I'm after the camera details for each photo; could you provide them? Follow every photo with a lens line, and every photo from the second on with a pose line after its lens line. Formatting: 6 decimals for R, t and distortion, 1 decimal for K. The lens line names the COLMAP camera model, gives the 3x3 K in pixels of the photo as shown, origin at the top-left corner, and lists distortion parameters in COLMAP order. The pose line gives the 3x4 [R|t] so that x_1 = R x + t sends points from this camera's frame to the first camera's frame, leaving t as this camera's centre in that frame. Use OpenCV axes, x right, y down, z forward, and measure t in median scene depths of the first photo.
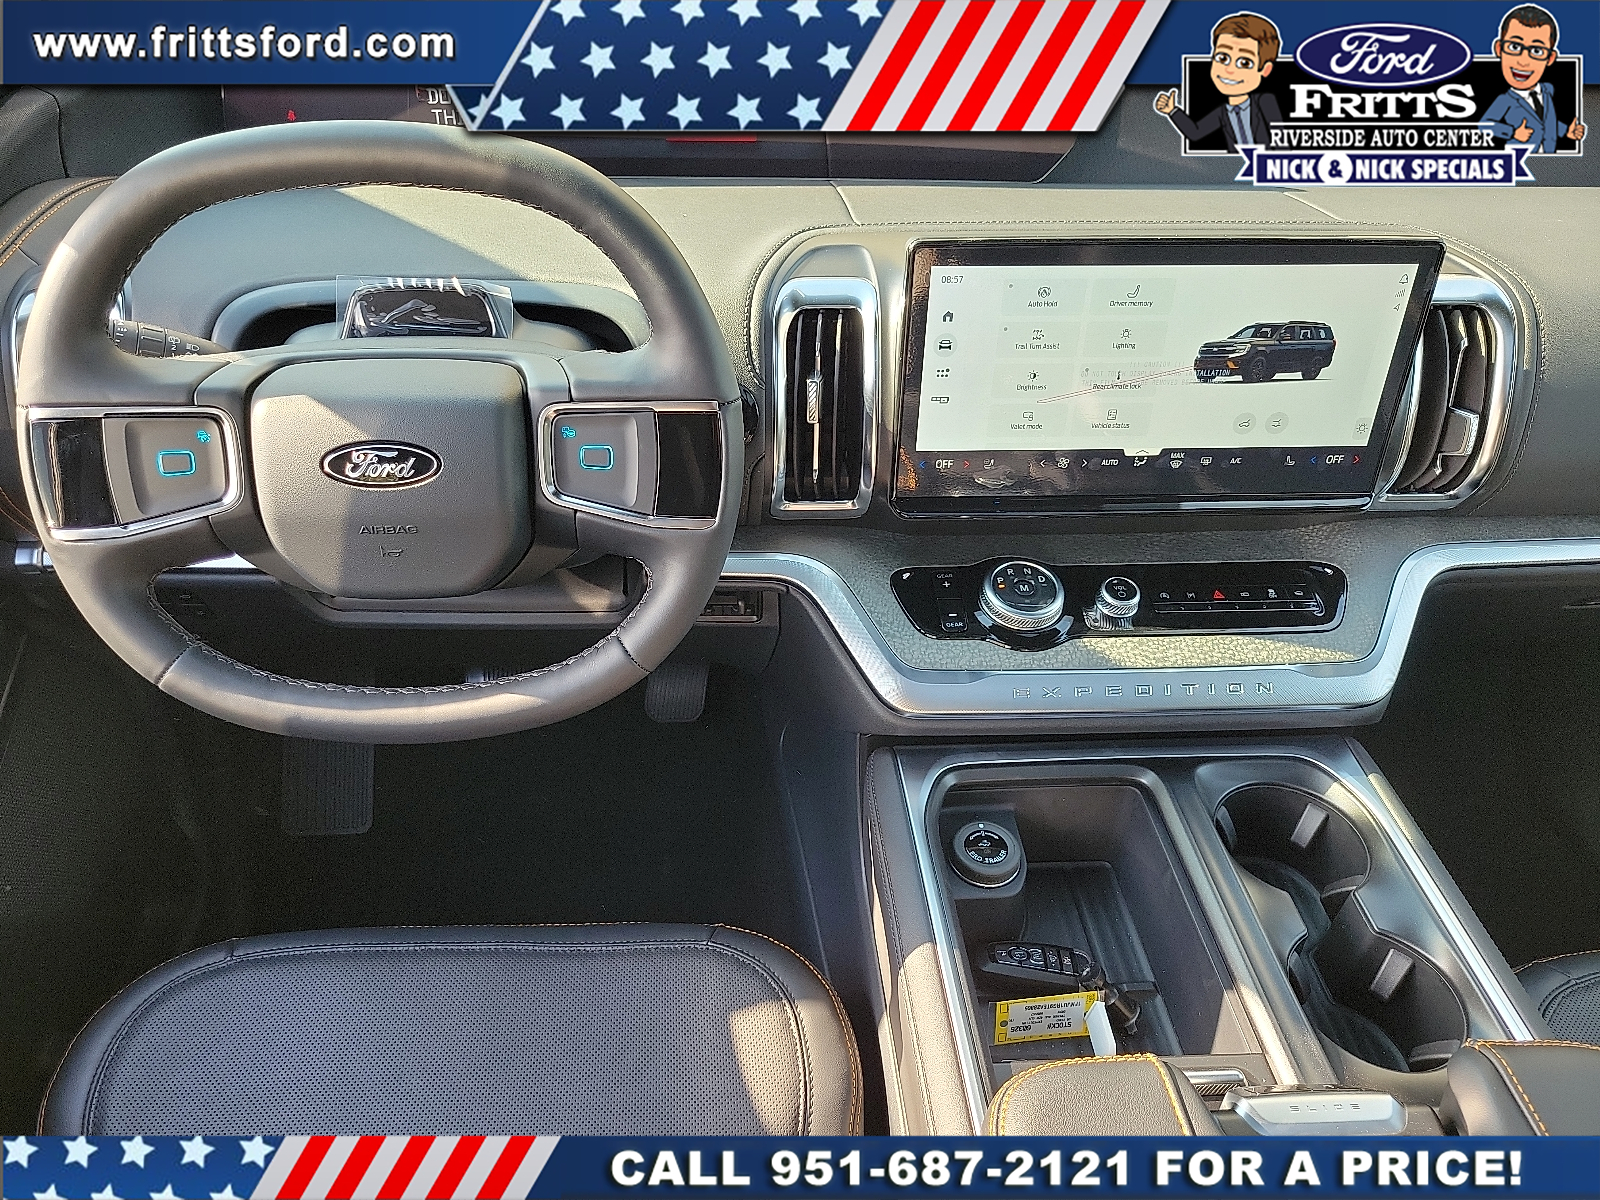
lens RADIAL K [[1226.7, 0, 756.2], [0, 1226.7, 609.6], [0, 0, 1]] dist [0.019561, -0.008900]
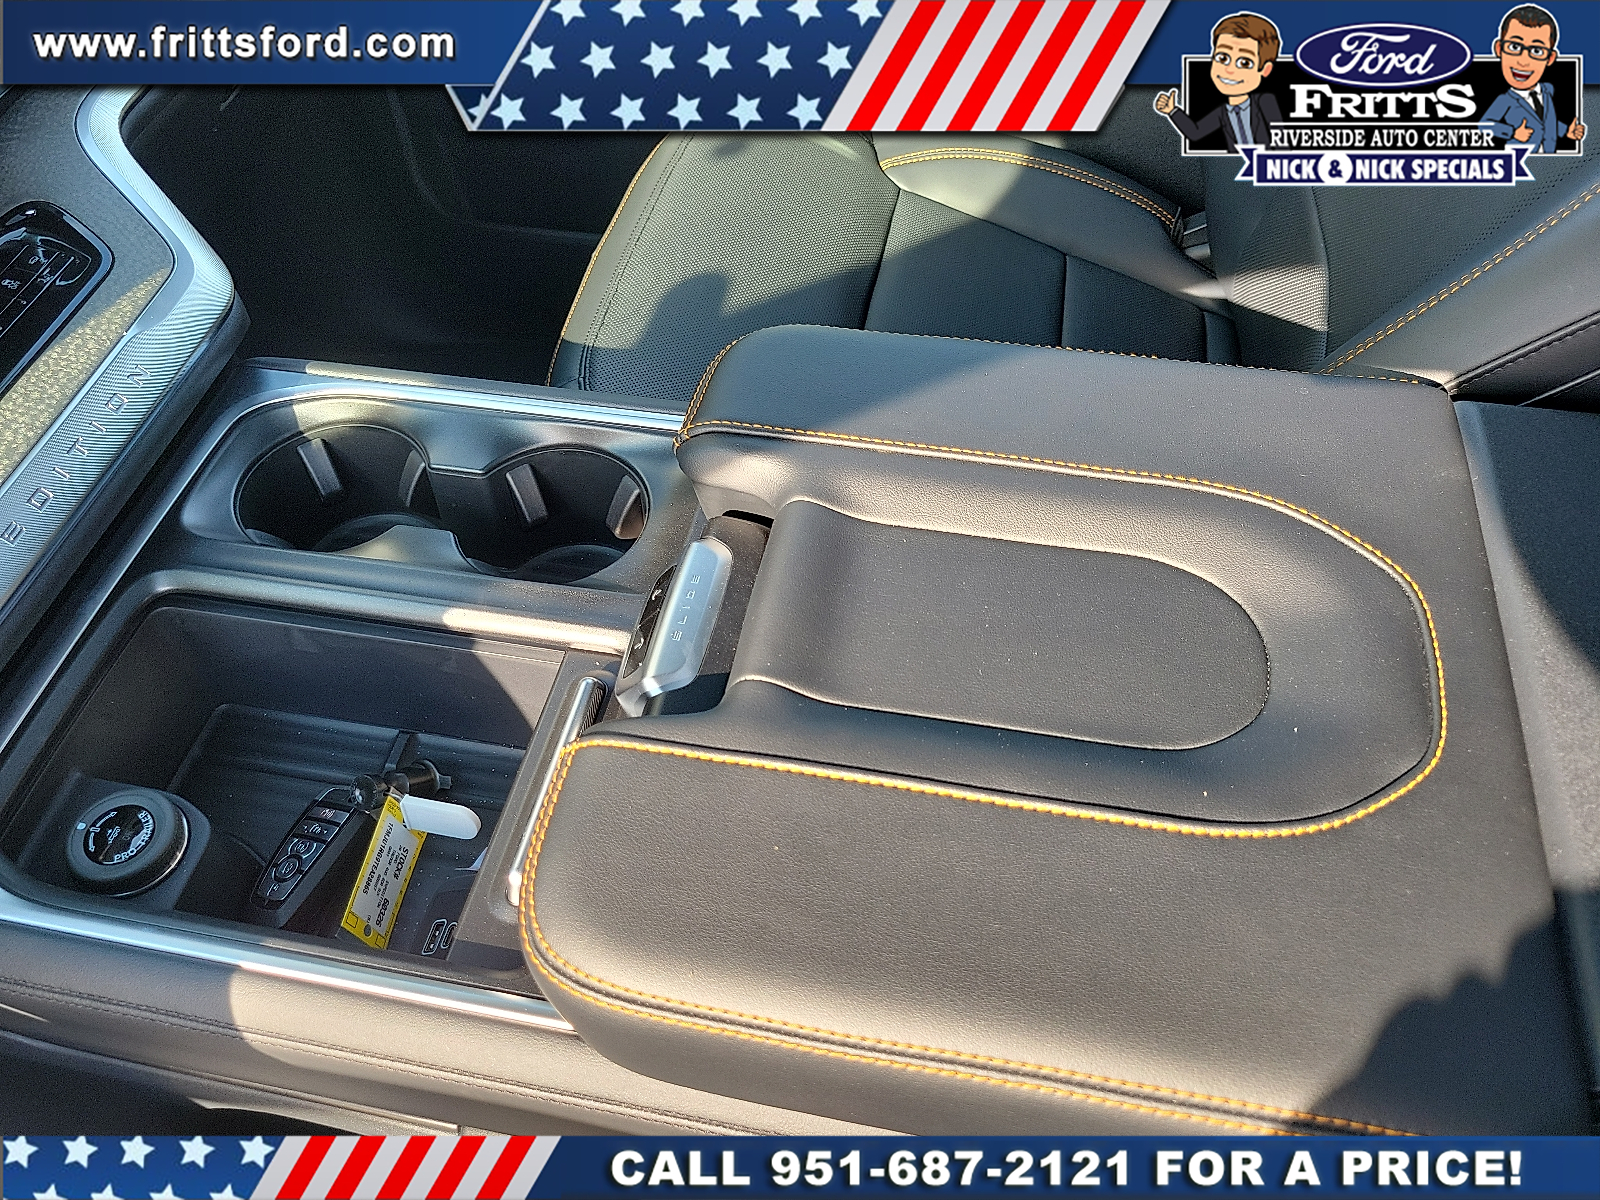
lens RADIAL K [[1226.7, 0, 778.5], [0, 1226.7, 627.3], [0, 0, 1]] dist [0.019561, -0.008900]
pose [[0.260736, -0.778282, 0.571221, -0.007312], [0.633038, 0.584557, 0.507500, 0.021500], [-0.728889, 0.229281, 0.645097, 0.313599]]
